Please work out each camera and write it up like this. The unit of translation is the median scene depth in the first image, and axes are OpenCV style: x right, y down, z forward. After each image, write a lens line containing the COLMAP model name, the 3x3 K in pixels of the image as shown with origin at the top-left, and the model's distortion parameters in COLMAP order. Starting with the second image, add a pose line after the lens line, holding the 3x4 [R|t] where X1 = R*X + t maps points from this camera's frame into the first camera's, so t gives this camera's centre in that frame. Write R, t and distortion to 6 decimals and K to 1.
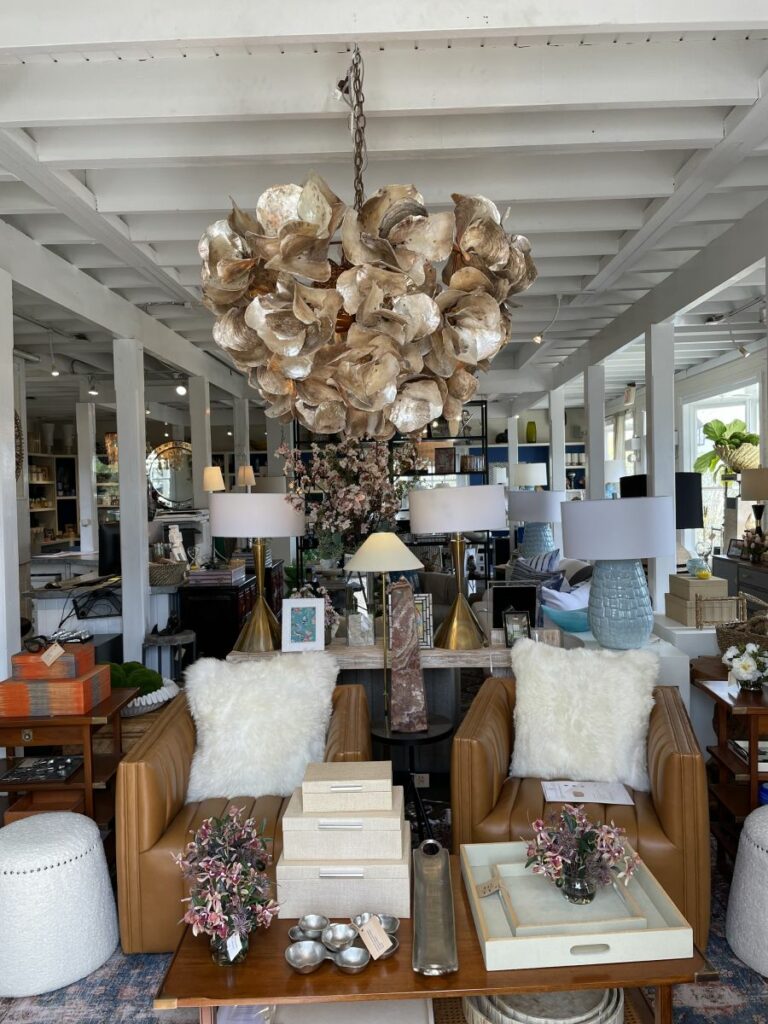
lens RADIAL K [[761.5, 0, 404.6], [0, 761.5, 508.0], [0, 0, 1]] dist [0.093022, -0.136531]
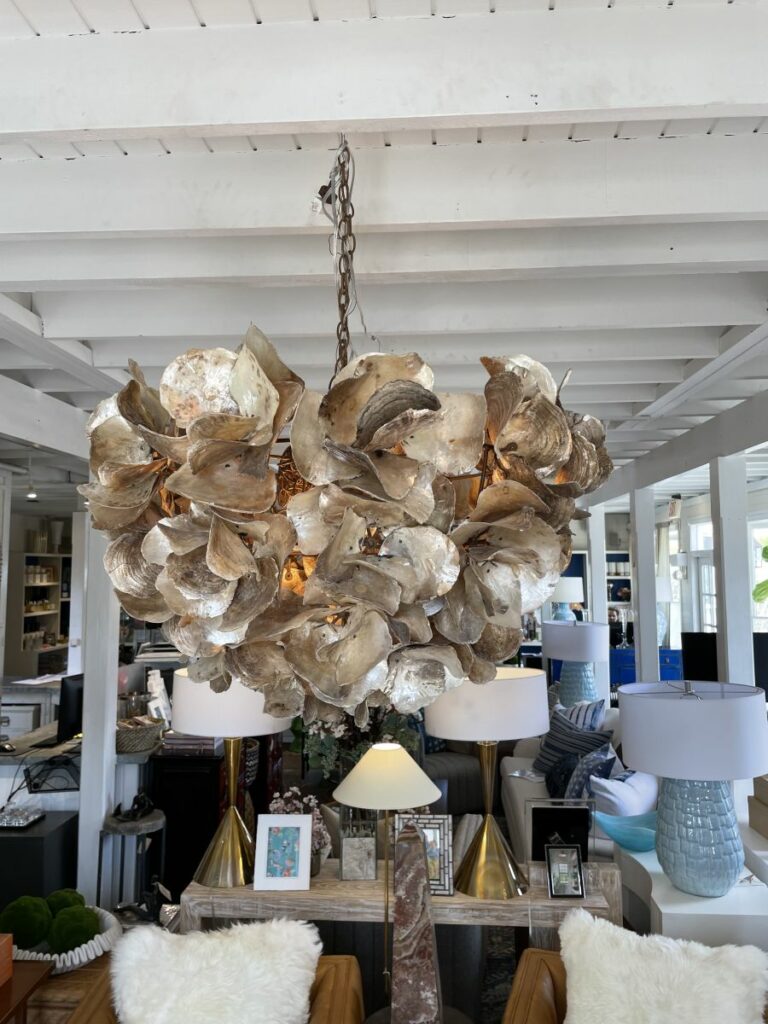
lens RADIAL K [[761.5, 0, 404.6], [0, 761.5, 508.0], [0, 0, 1]] dist [0.093022, -0.136531]
pose [[0.999263, 0.014459, -0.035555, 0.014150], [-0.018091, 0.994409, -0.104033, -0.136643], [0.033852, 0.104599, 0.993938, 0.242201]]
